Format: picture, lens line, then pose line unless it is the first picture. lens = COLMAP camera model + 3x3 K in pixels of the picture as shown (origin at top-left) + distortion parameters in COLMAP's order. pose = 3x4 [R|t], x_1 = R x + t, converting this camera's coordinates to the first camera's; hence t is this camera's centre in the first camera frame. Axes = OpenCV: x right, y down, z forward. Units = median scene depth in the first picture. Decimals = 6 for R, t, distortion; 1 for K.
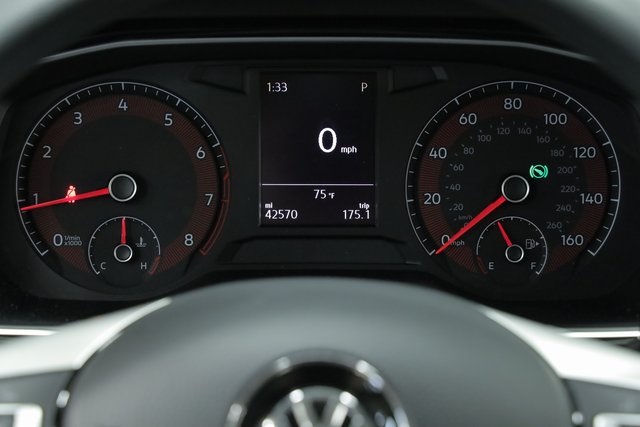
lens RADIAL K [[1869.1, 0, 320.4], [0, 1869.1, 215.1], [0, 0, 1]] dist [0.609018, 0.000000]
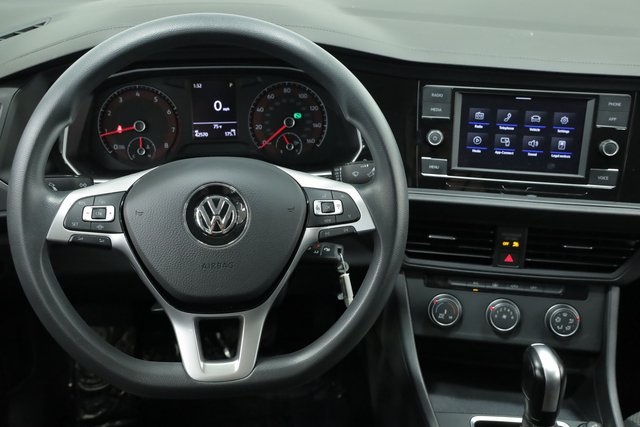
lens RADIAL K [[765.6, 0, 322.7], [0, 765.6, 215.9], [0, 0, 1]] dist [0.096687, 0.000000]
pose [[0.991799, -0.045513, 0.119428, 0.013915], [0.033383, 0.994258, 0.101672, 0.009089], [-0.123370, -0.096852, 0.987623, -0.102212]]
